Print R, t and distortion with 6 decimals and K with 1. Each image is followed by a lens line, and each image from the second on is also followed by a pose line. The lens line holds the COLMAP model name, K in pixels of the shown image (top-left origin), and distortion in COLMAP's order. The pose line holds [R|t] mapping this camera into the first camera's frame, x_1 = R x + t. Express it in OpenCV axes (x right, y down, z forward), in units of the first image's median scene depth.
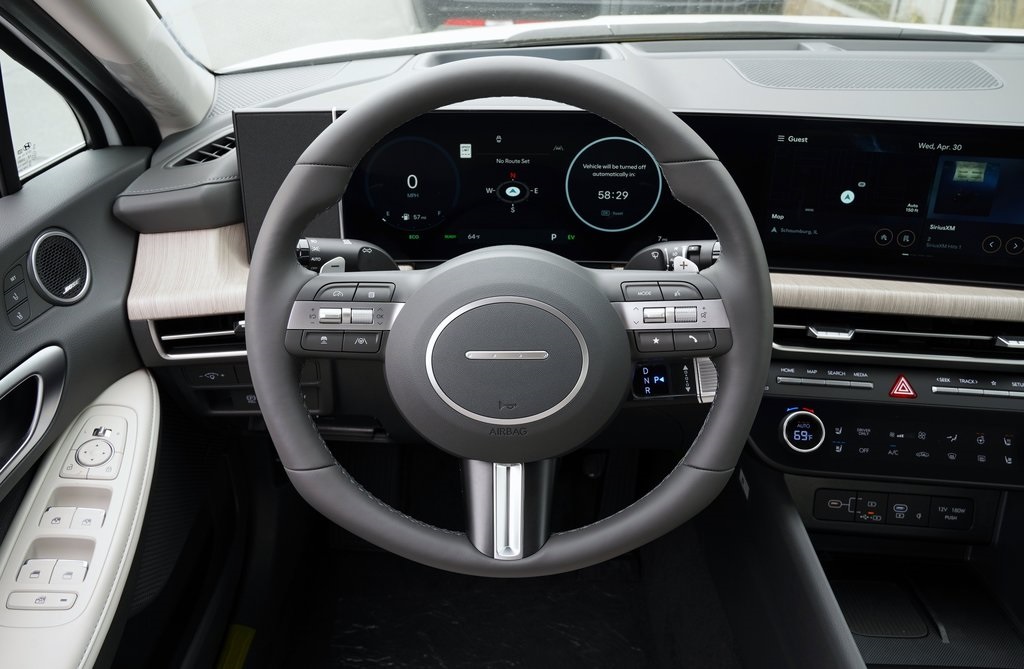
lens RADIAL K [[831.7, 0, 512.0], [0, 831.7, 334.5], [0, 0, 1]] dist [-0.079722, 0.106952]
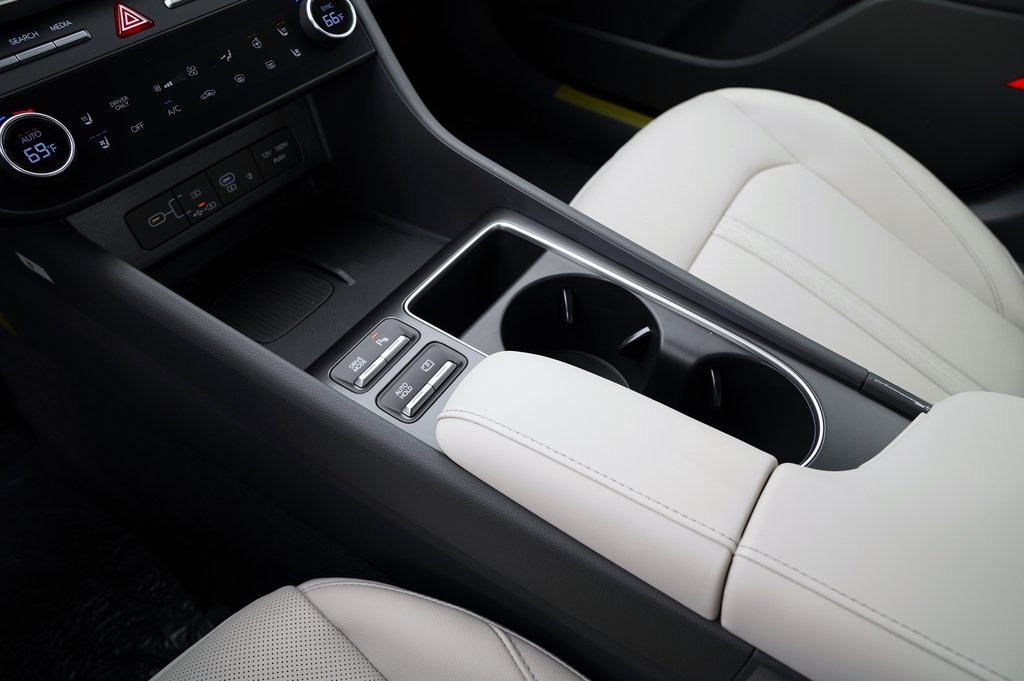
lens RADIAL K [[703.9, 0, 512.0], [0, 703.9, 340.5], [0, 0, 1]] dist [-0.044804, 0.002530]
pose [[0.535423, -0.634062, 0.557932, 0.163090], [0.380870, 0.770883, 0.510566, 0.103789], [-0.753830, -0.060870, 0.654244, 0.381666]]
